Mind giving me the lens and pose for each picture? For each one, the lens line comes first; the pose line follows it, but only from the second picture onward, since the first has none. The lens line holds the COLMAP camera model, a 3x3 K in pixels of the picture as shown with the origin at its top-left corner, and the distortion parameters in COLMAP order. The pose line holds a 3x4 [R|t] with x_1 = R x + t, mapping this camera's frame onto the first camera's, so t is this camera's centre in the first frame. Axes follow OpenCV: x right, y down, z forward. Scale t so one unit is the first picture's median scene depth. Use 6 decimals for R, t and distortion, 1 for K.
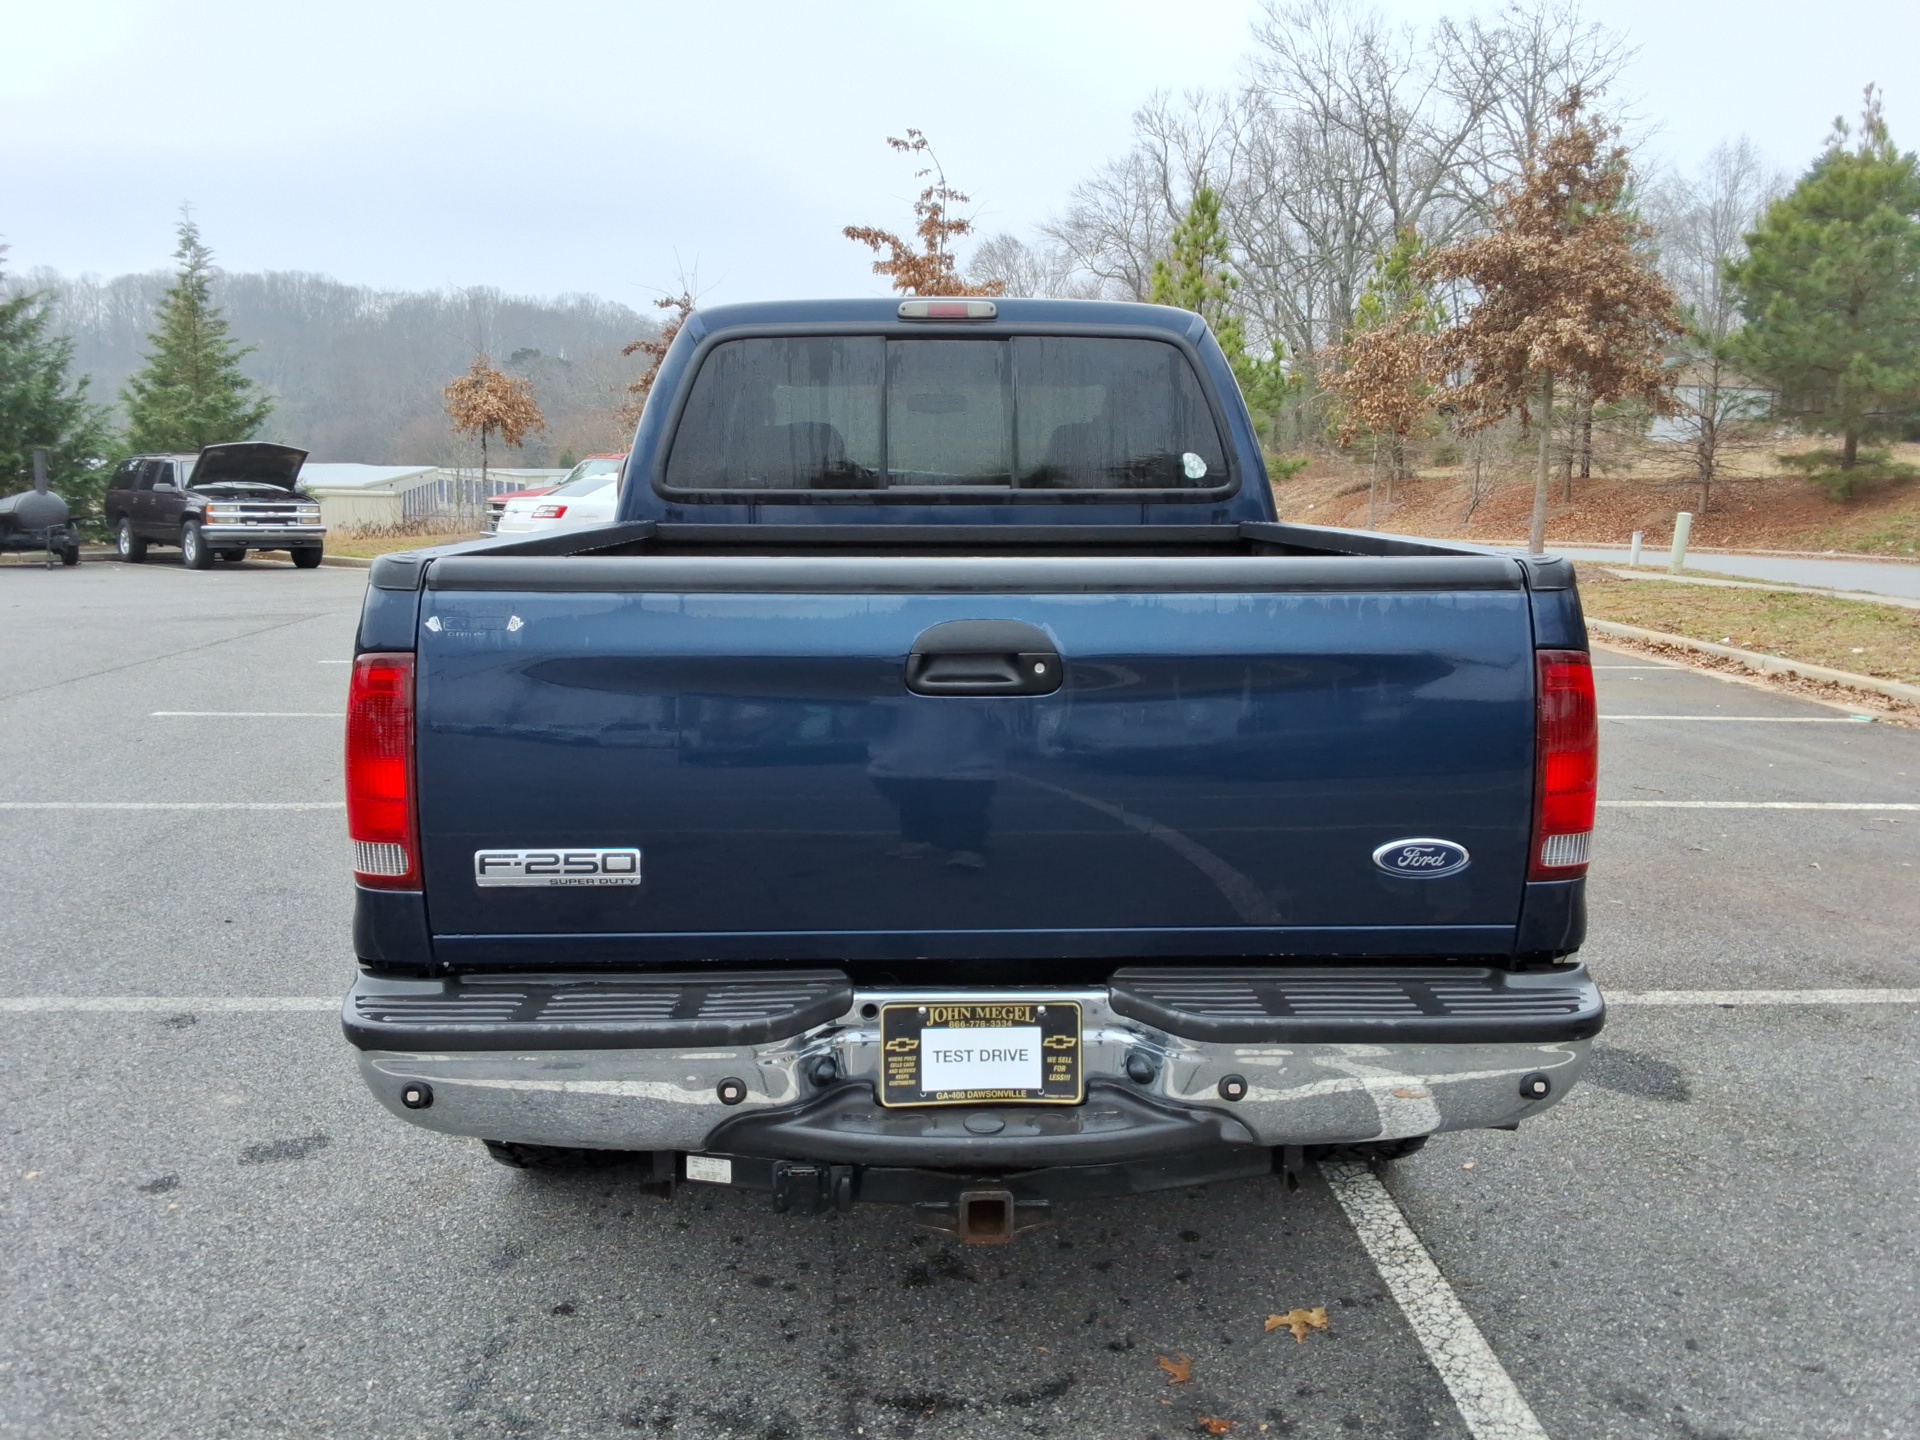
lens RADIAL K [[1529.6, 0, 975.4], [0, 1529.6, 719.0], [0, 0, 1]] dist [0.101642, -0.145970]
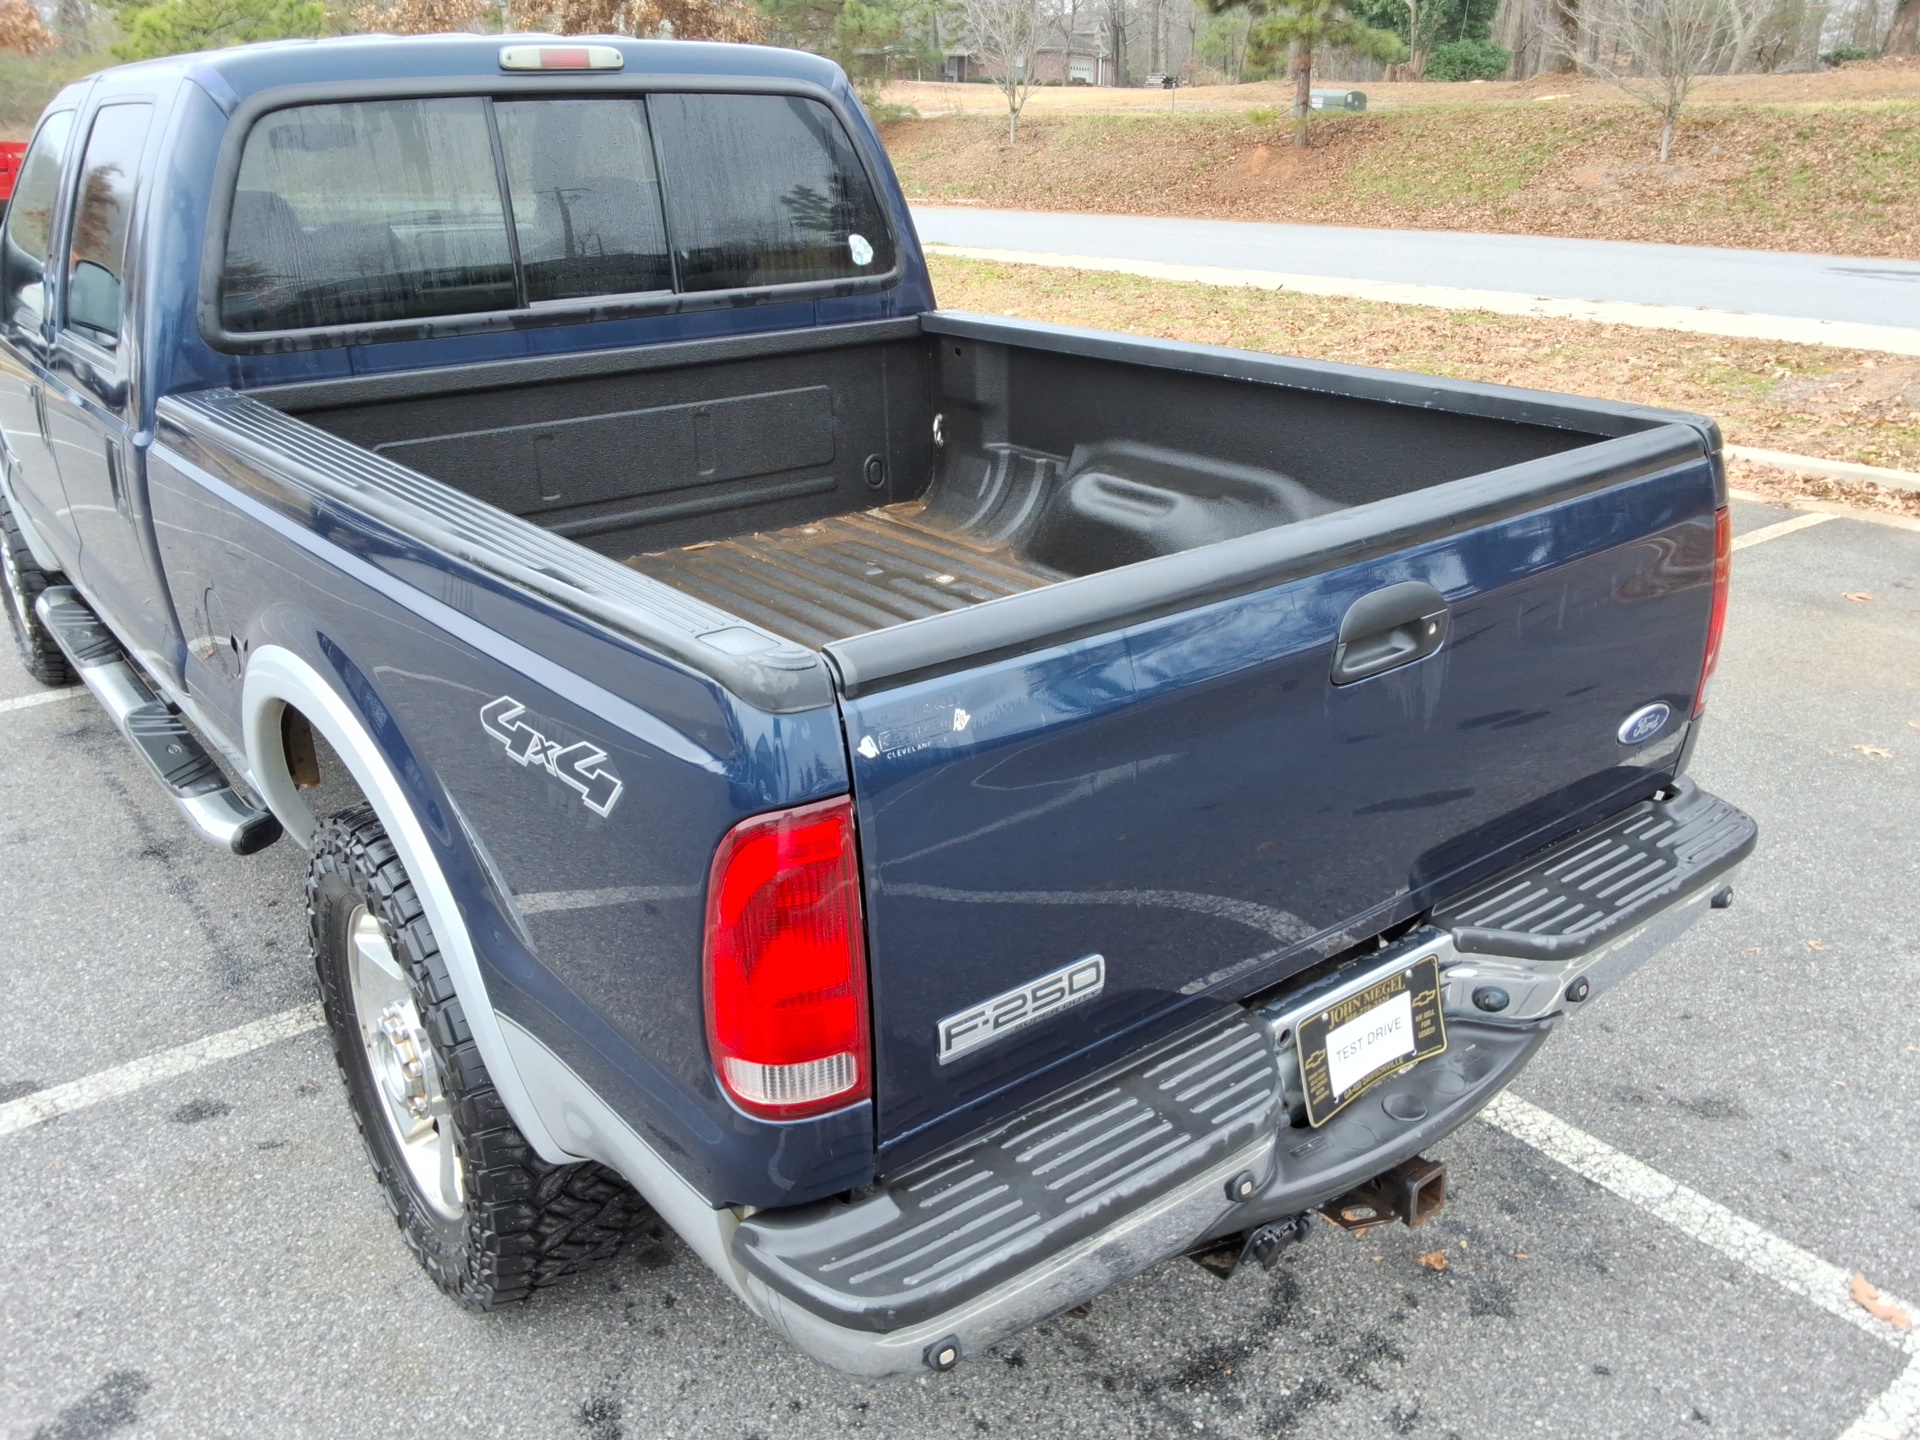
lens RADIAL K [[1529.6, 0, 971.7], [0, 1529.6, 716.7], [0, 0, 1]] dist [0.101642, -0.145970]
pose [[0.812290, -0.232236, 0.535025, -0.492734], [0.111161, 0.962138, 0.248863, -0.174644], [-0.572563, -0.142675, 0.807351, 0.309394]]
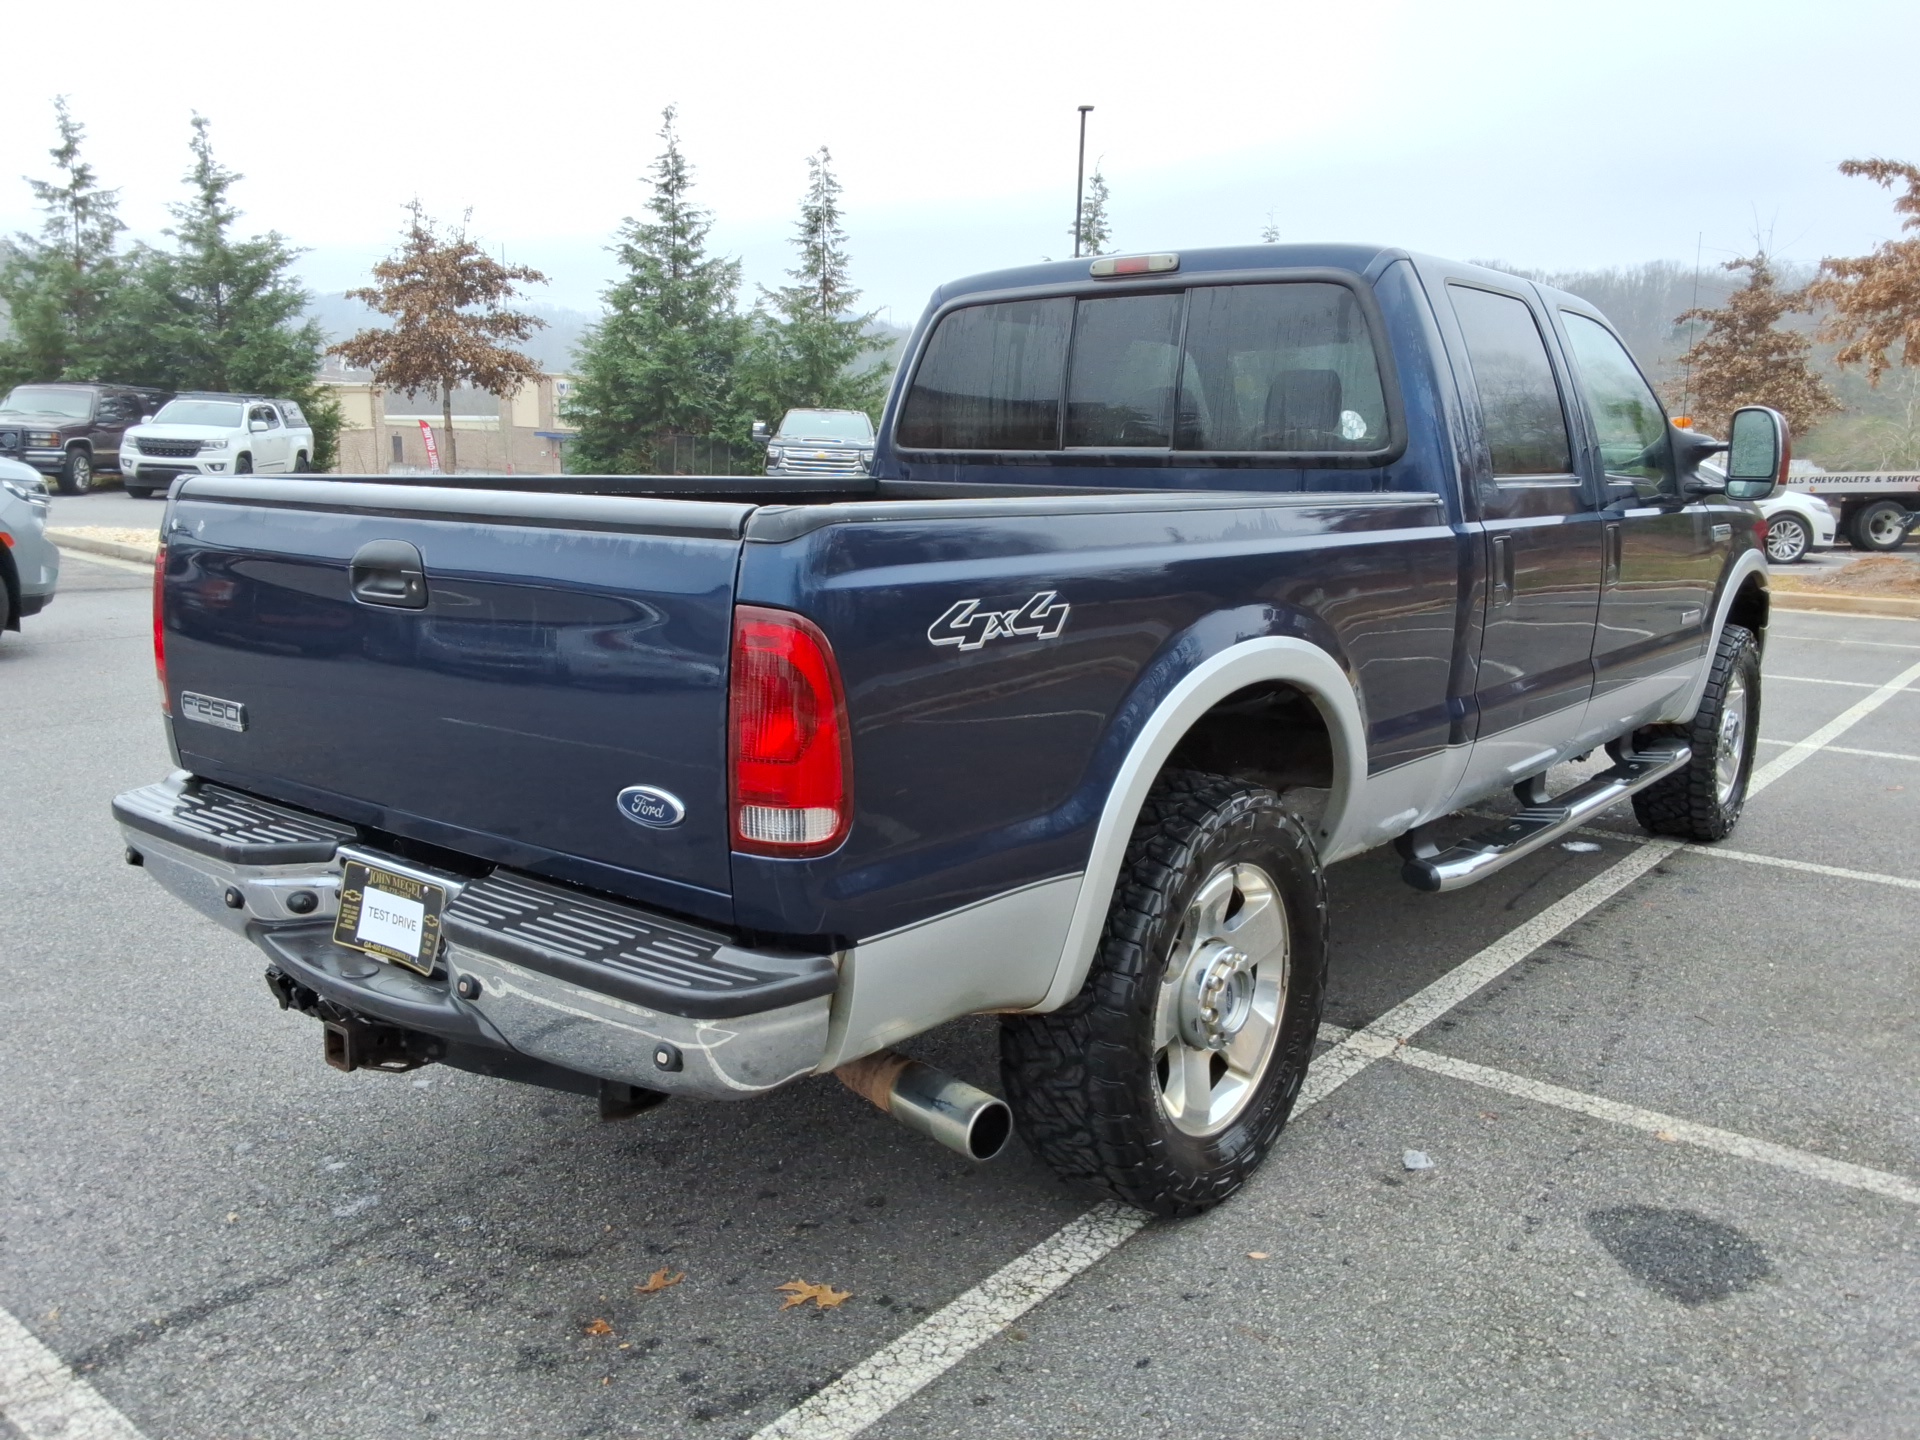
lens RADIAL K [[1529.6, 0, 977.7], [0, 1529.6, 722.7], [0, 0, 1]] dist [0.101642, -0.145970]
pose [[0.760959, 0.120364, -0.637537, 0.808125], [-0.112159, 0.992251, 0.053460, -0.029726], [0.639032, 0.030824, 0.768562, 0.288086]]
